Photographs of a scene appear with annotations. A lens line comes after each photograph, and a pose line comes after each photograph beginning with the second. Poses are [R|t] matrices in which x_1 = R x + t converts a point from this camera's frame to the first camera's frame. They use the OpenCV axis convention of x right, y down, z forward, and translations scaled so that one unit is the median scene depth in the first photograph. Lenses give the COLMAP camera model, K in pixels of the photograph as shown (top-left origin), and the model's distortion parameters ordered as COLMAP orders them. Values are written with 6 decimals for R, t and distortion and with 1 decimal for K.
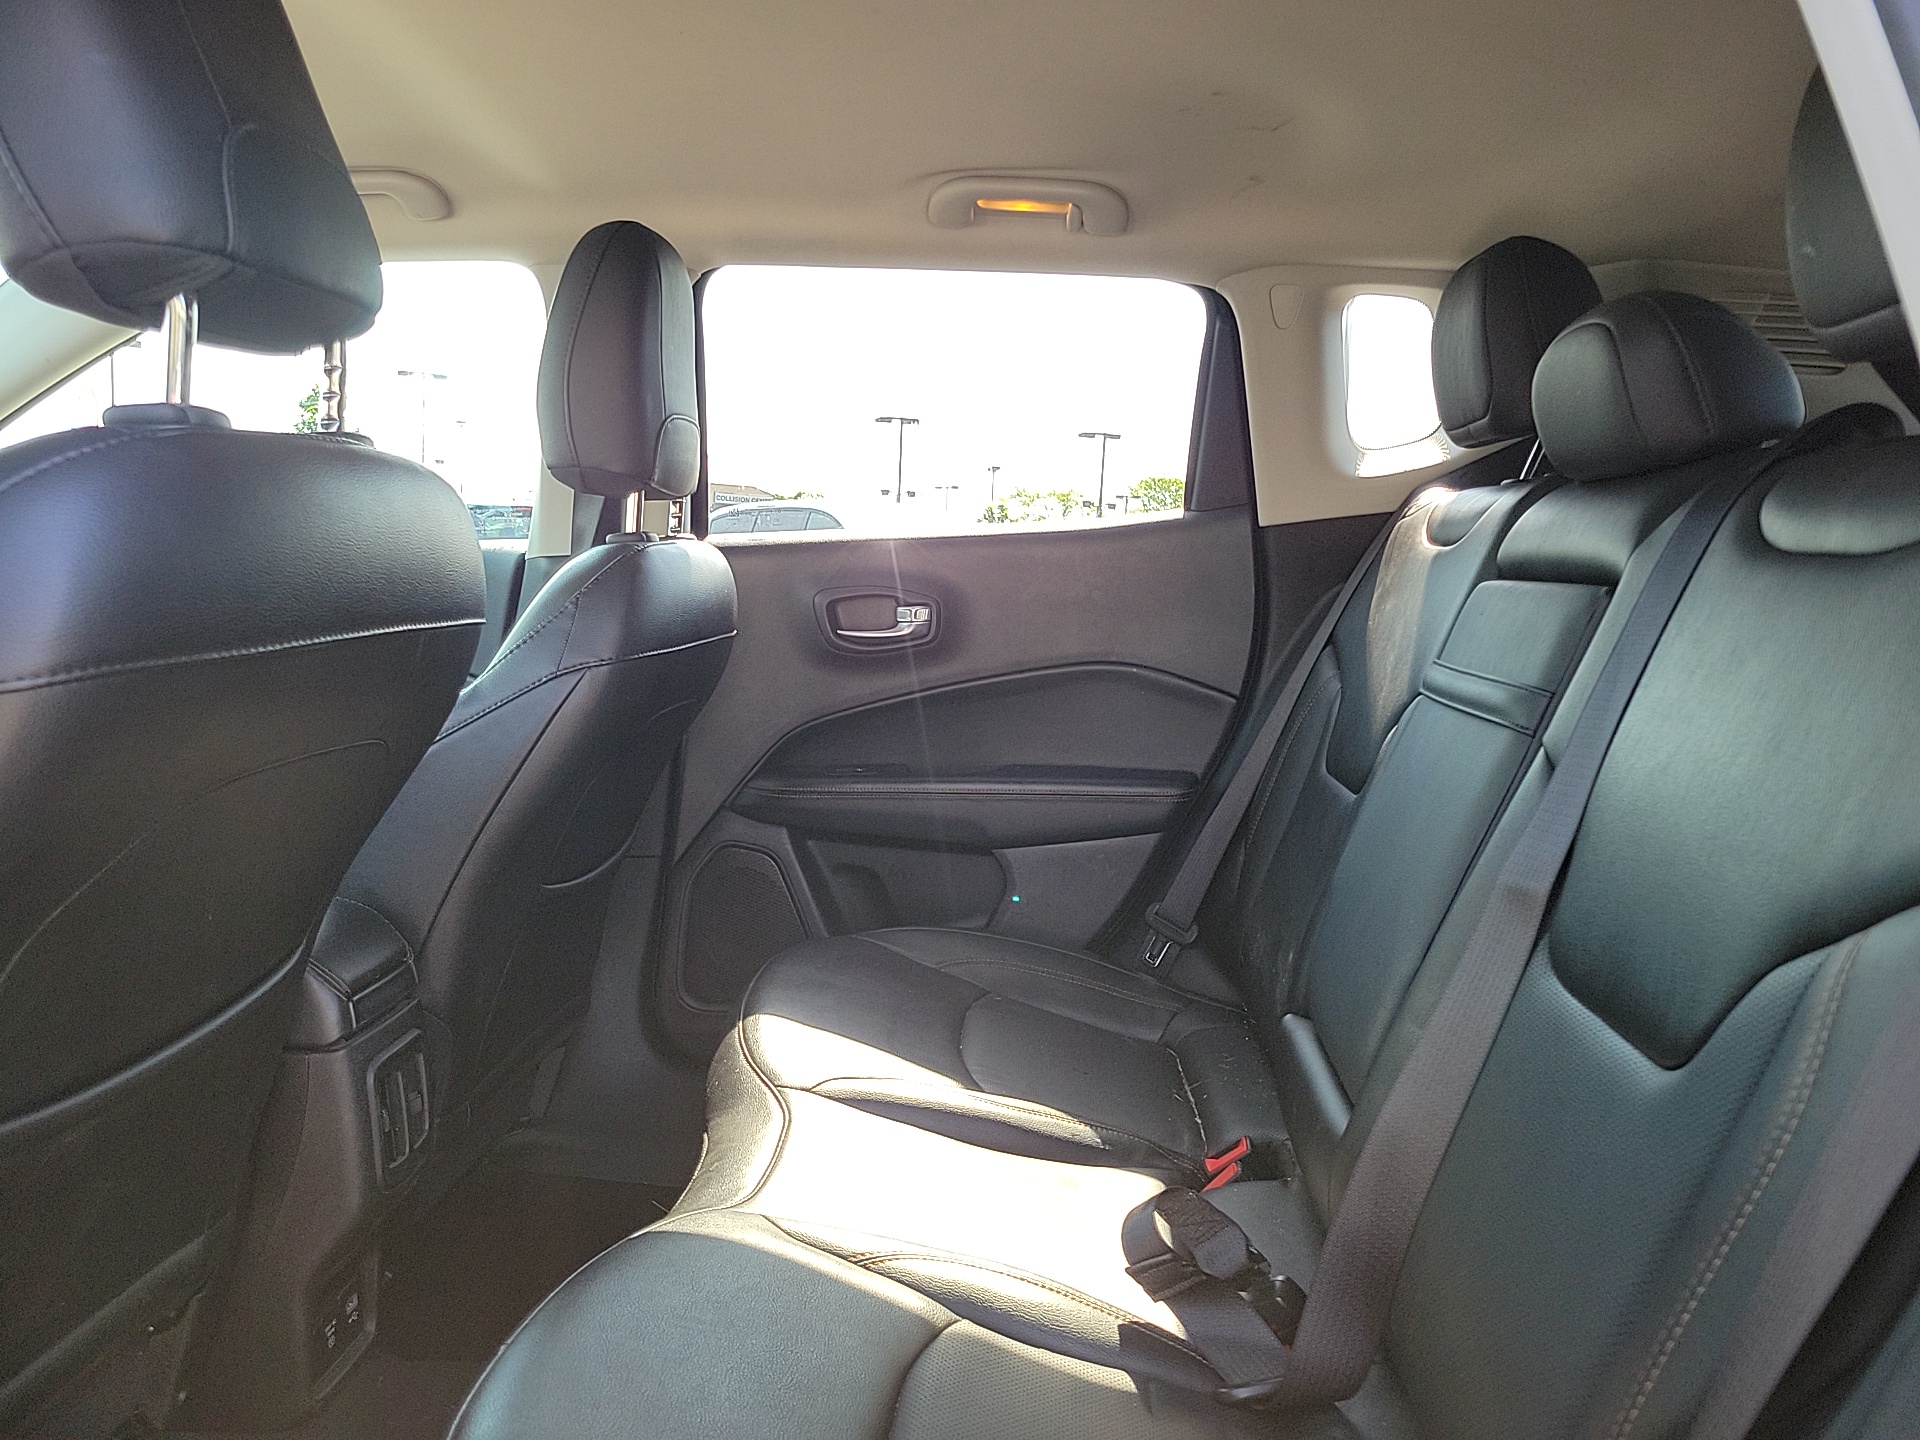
lens RADIAL K [[1452.6, 0, 945.7], [0, 1452.6, 708.6], [0, 0, 1]] dist [0.035040, -0.032206]
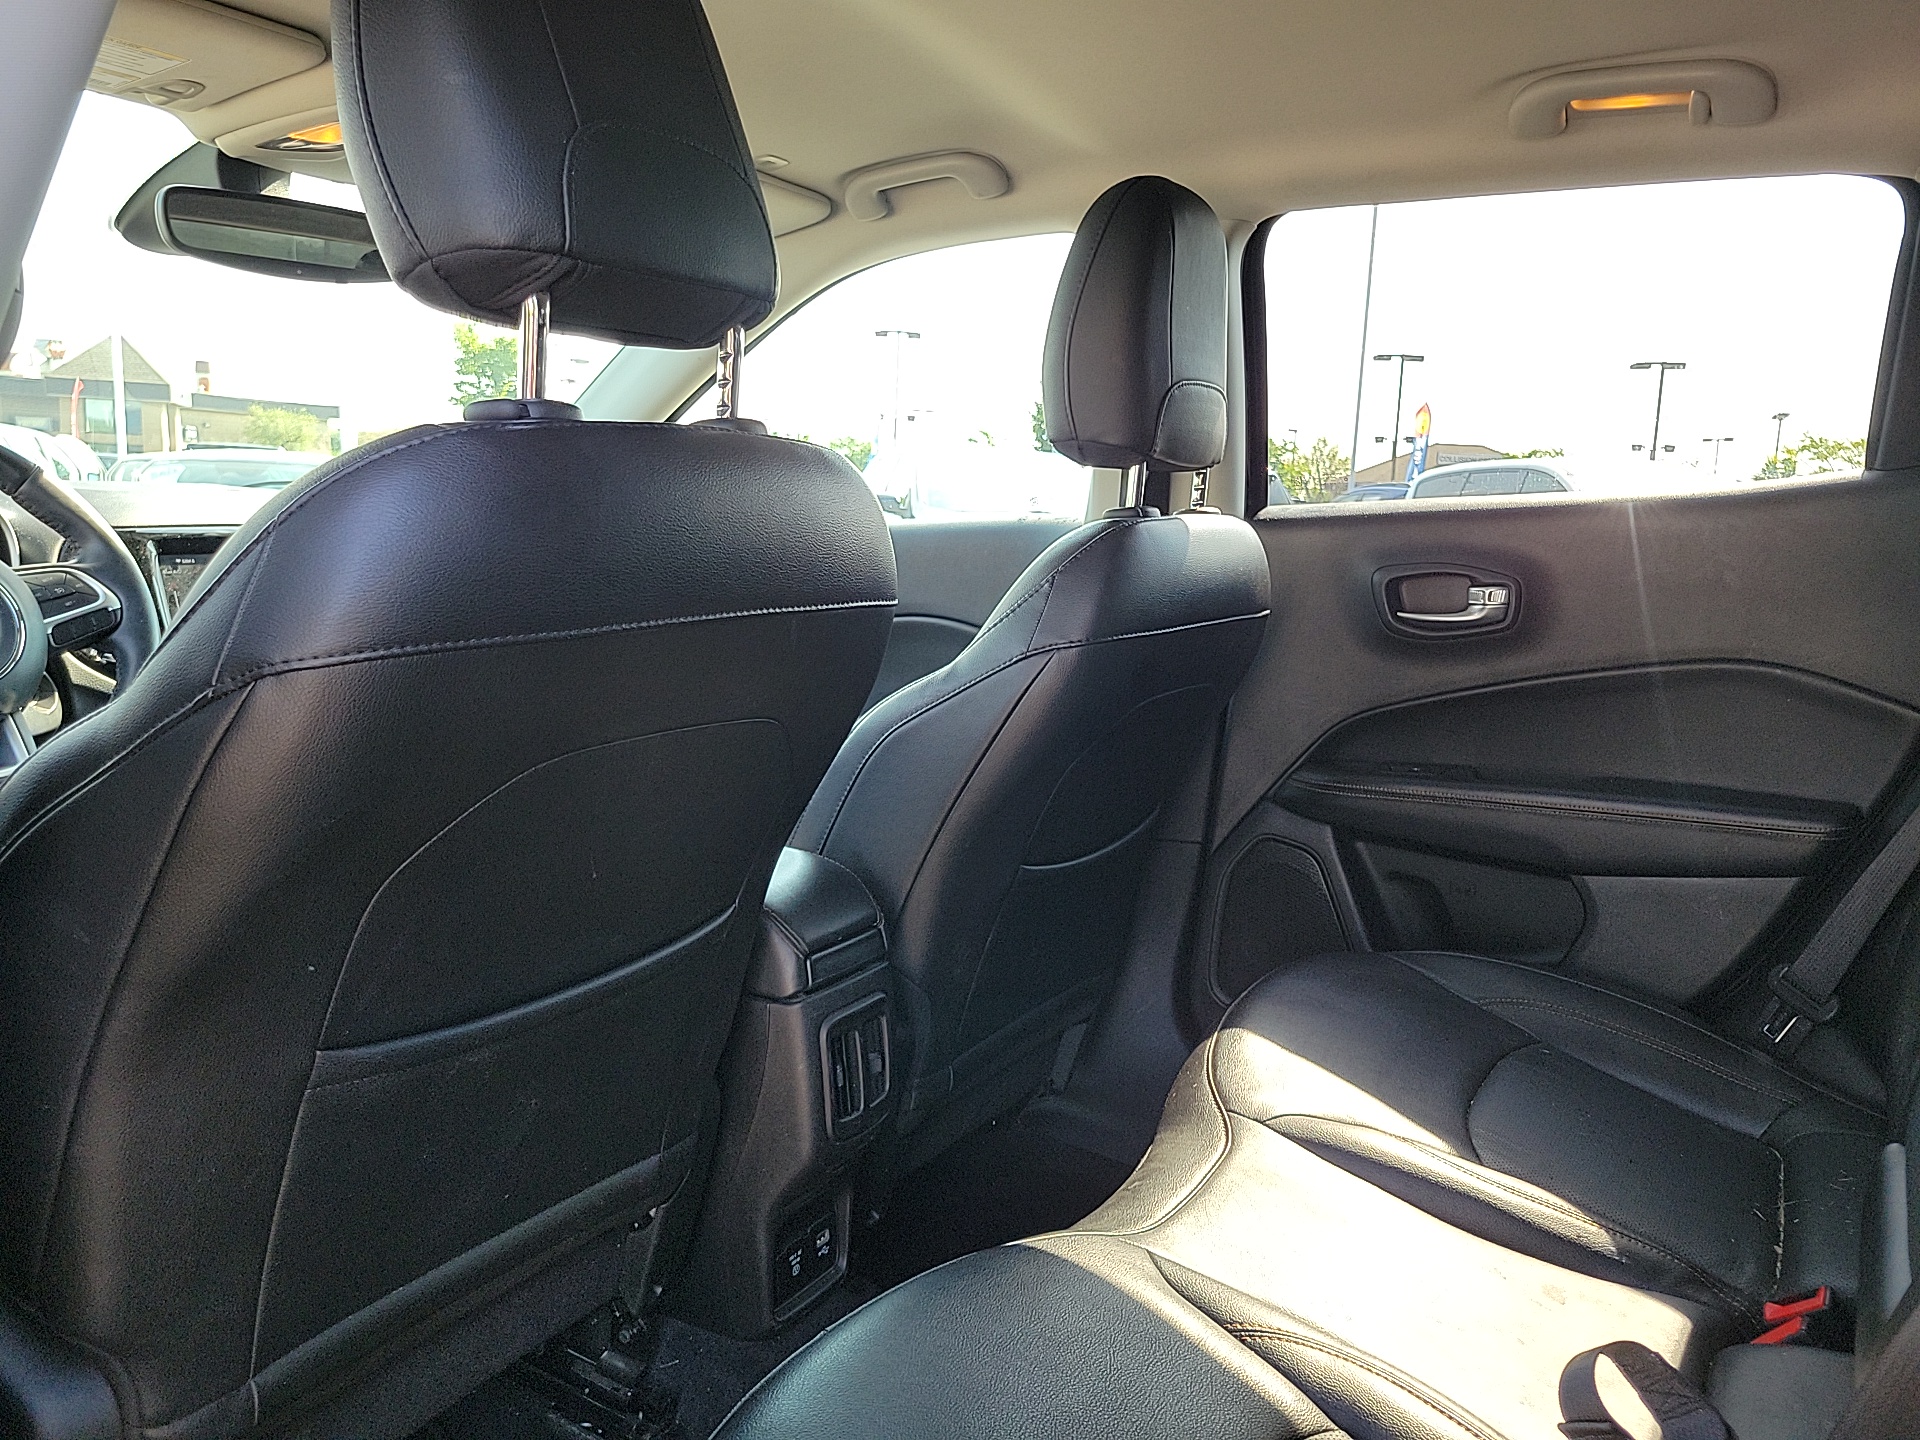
lens RADIAL K [[1452.6, 0, 944.2], [0, 1452.6, 725.0], [0, 0, 1]] dist [0.035040, -0.032206]
pose [[0.887271, 0.061909, -0.457076, 0.120327], [-0.046003, 0.997888, 0.045859, -0.016891], [0.458950, -0.019662, 0.888245, 0.094783]]
